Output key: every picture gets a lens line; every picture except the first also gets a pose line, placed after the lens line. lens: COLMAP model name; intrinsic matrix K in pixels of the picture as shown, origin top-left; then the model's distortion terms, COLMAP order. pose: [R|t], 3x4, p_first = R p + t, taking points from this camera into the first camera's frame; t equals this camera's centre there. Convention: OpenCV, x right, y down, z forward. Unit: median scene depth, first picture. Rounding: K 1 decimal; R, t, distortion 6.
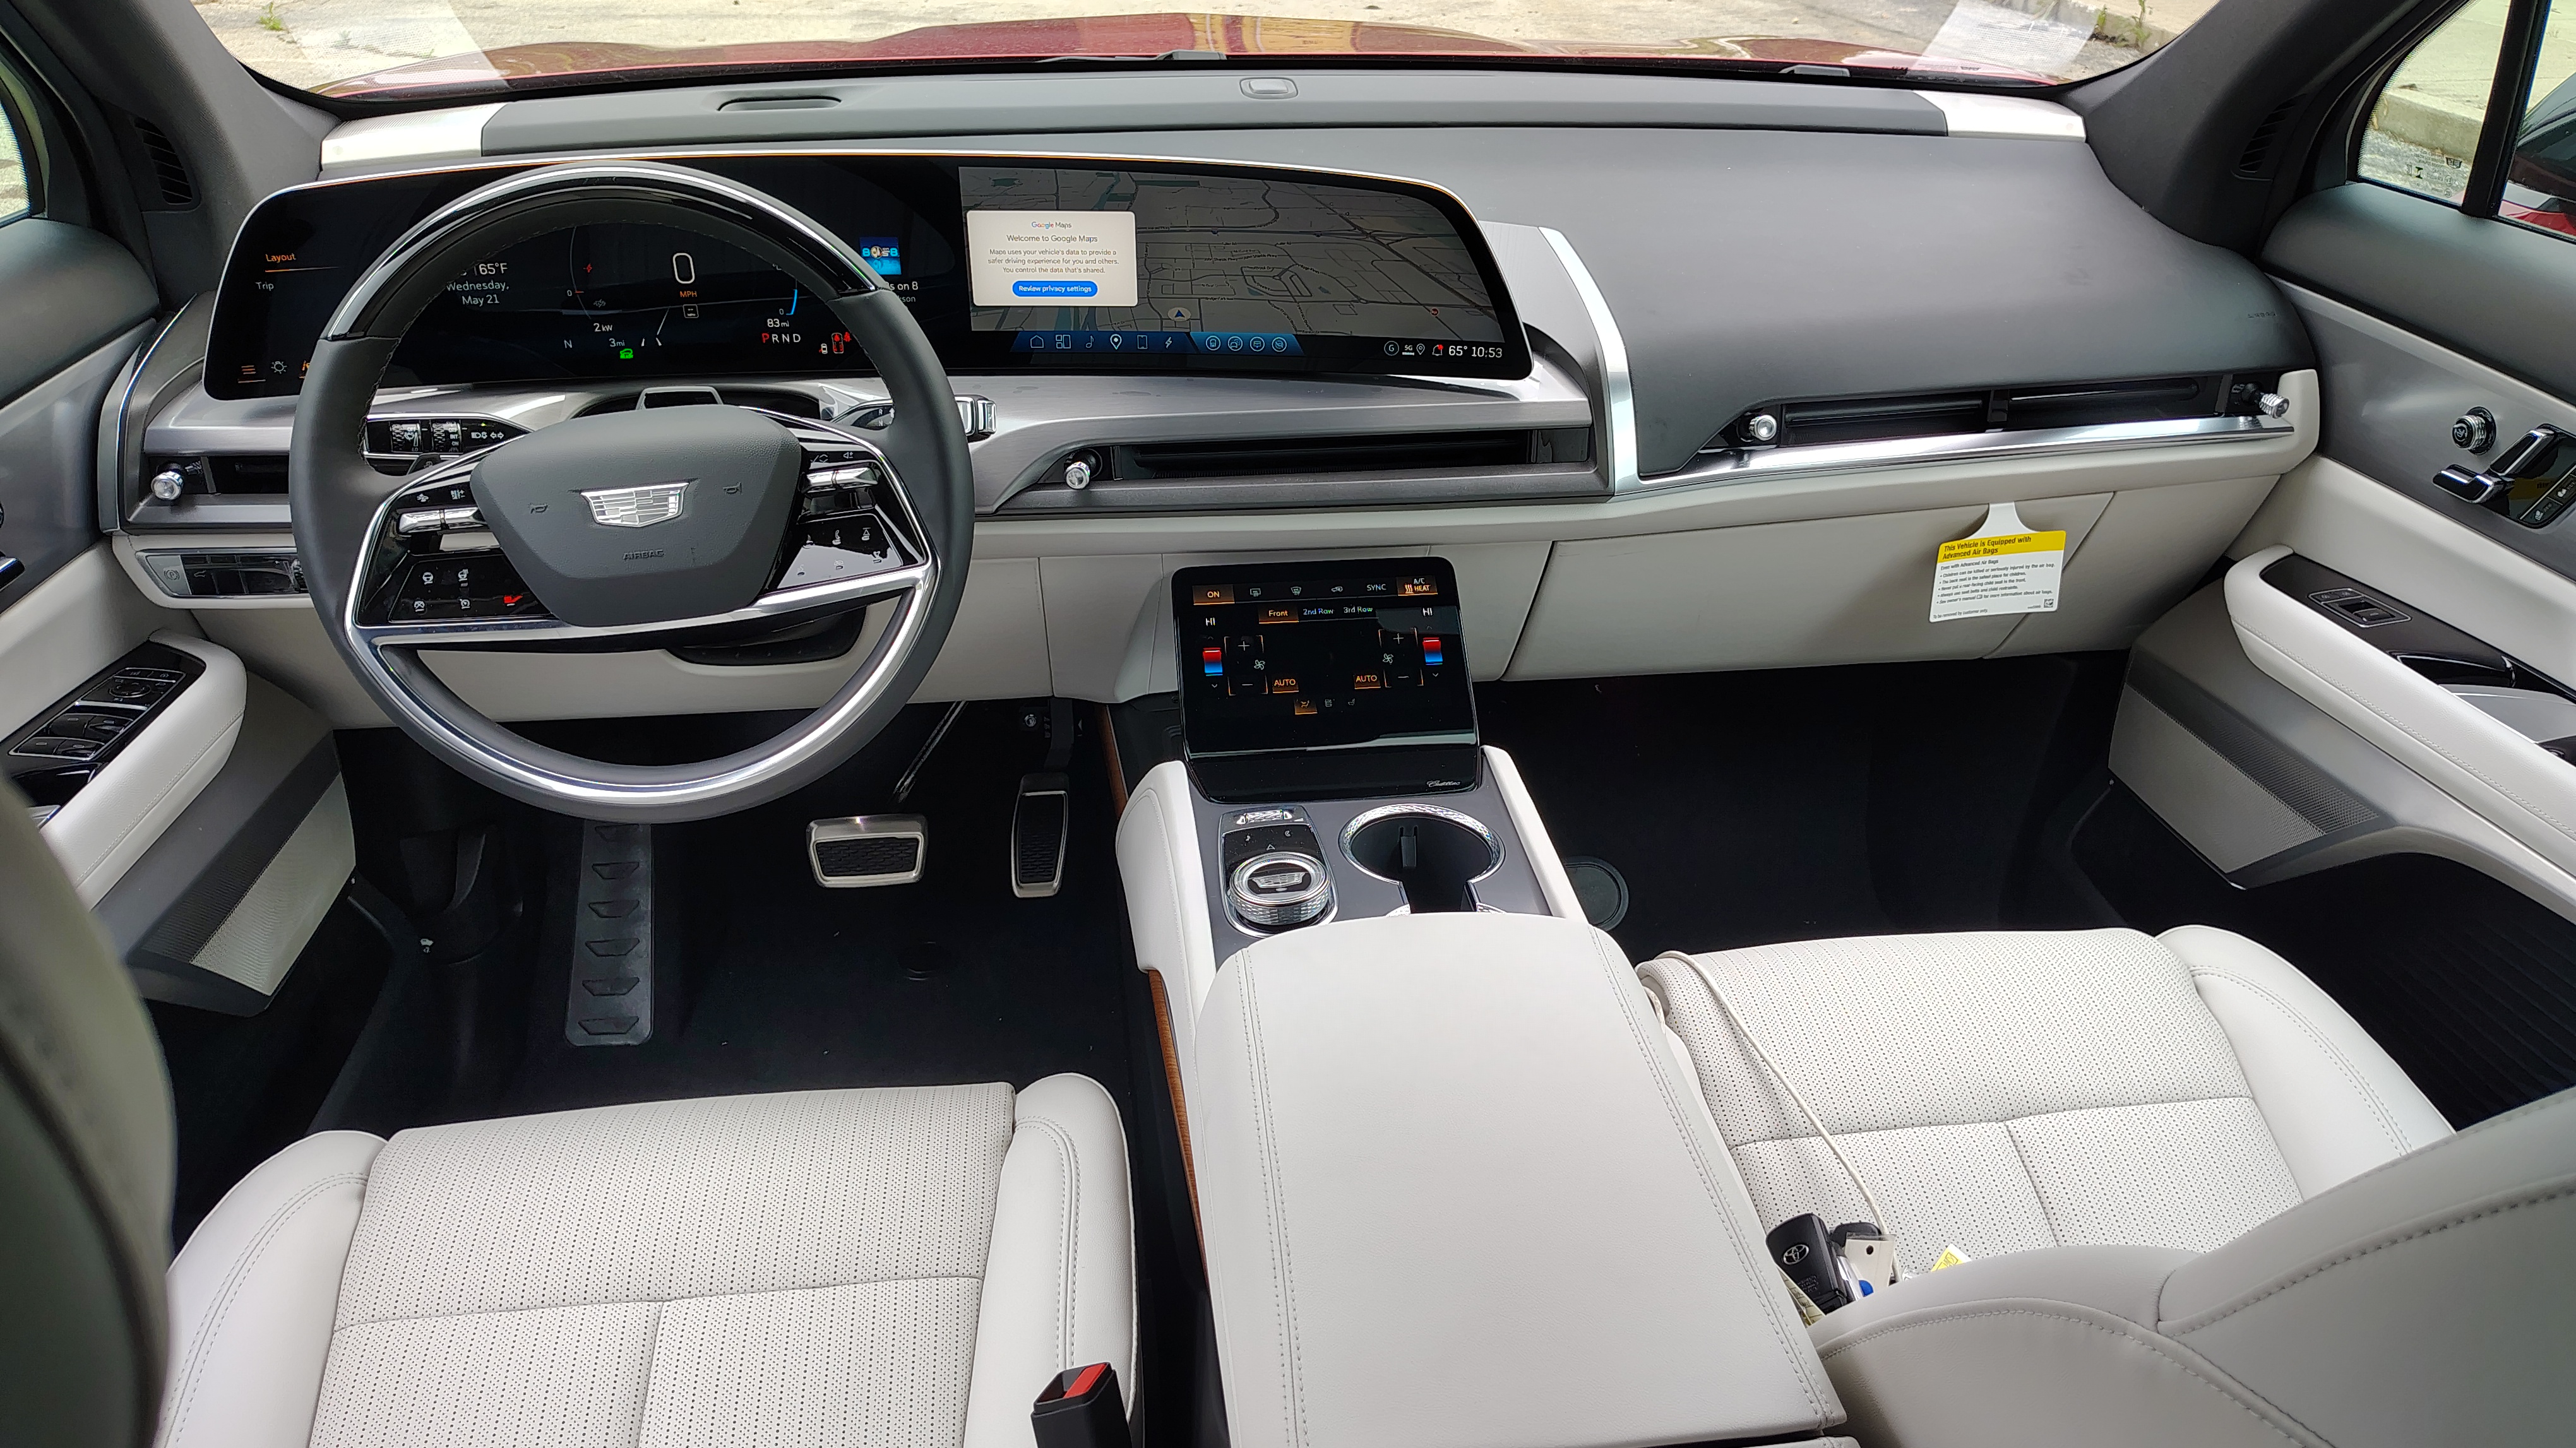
lens RADIAL K [[1787.0, 0, 1328.2], [0, 1787.0, 757.3], [0, 0, 1]] dist [0.023986, -0.045300]
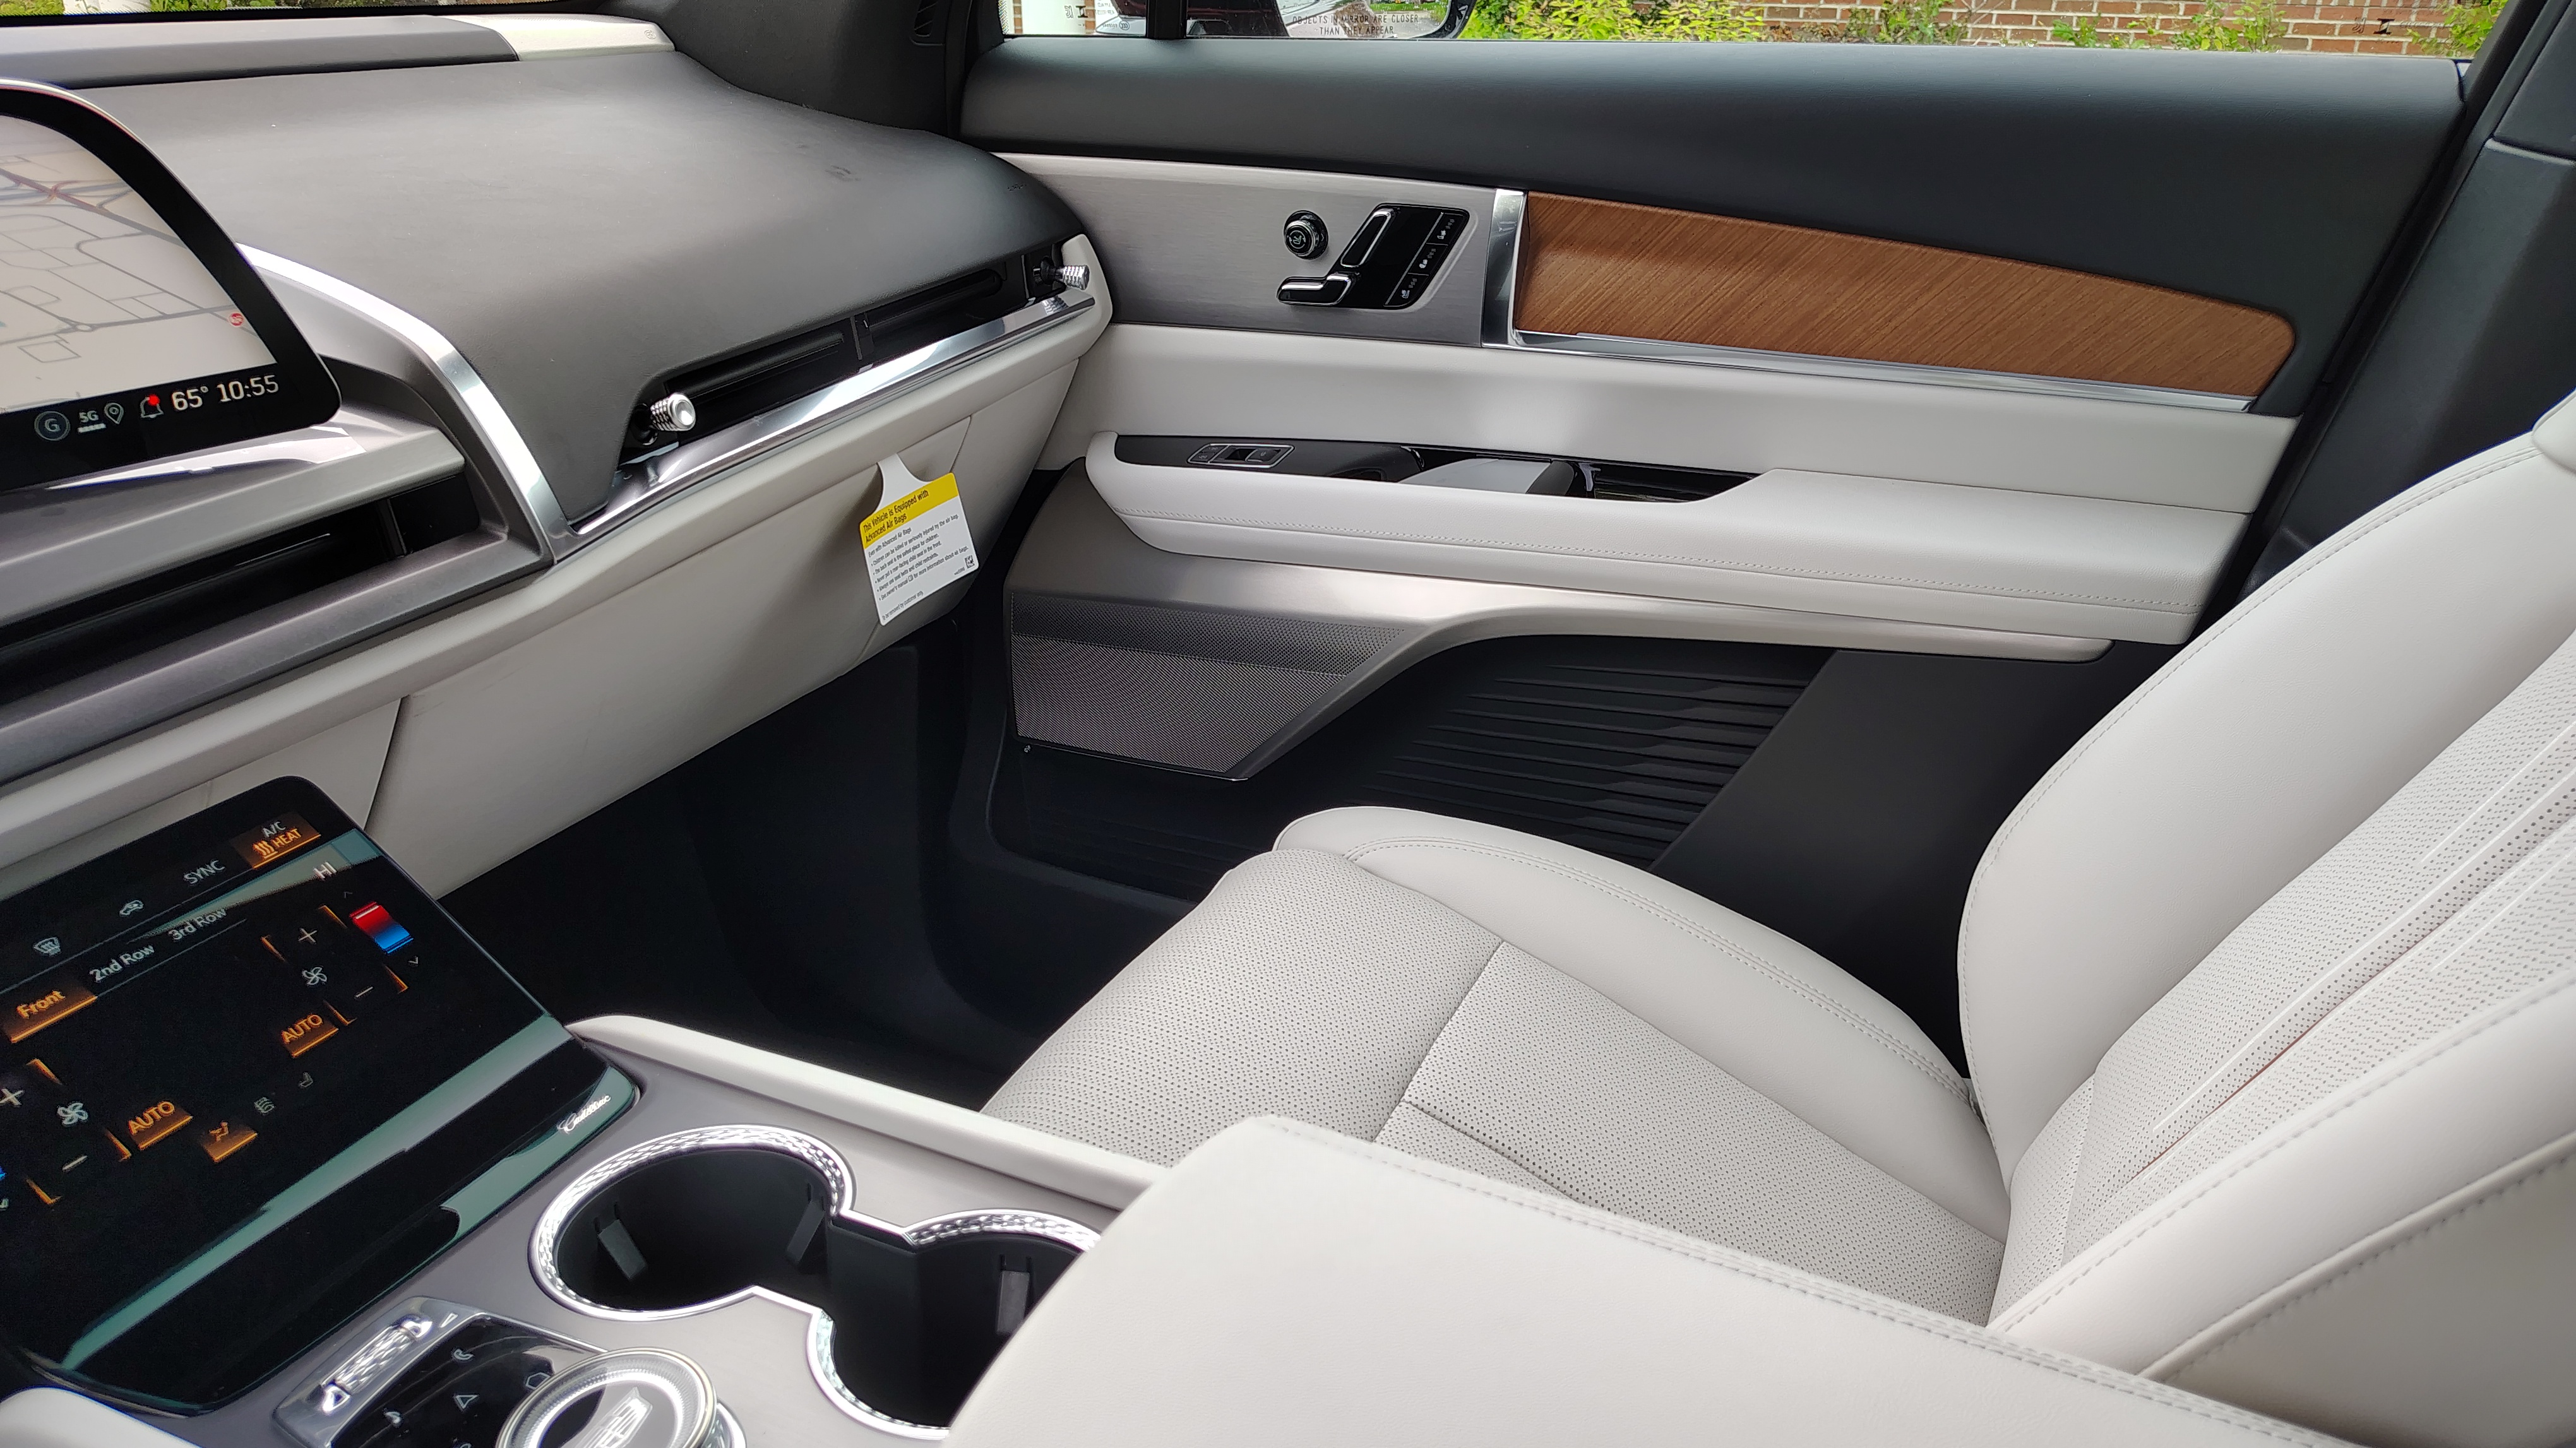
lens RADIAL K [[1787.0, 0, 1337.1], [0, 1787.0, 705.4], [0, 0, 1]] dist [0.023986, -0.045300]
pose [[0.529755, -0.357409, 0.769167, -0.192784], [0.419142, 0.898720, 0.128929, -0.072148], [-0.737346, 0.254090, 0.625907, 0.446260]]
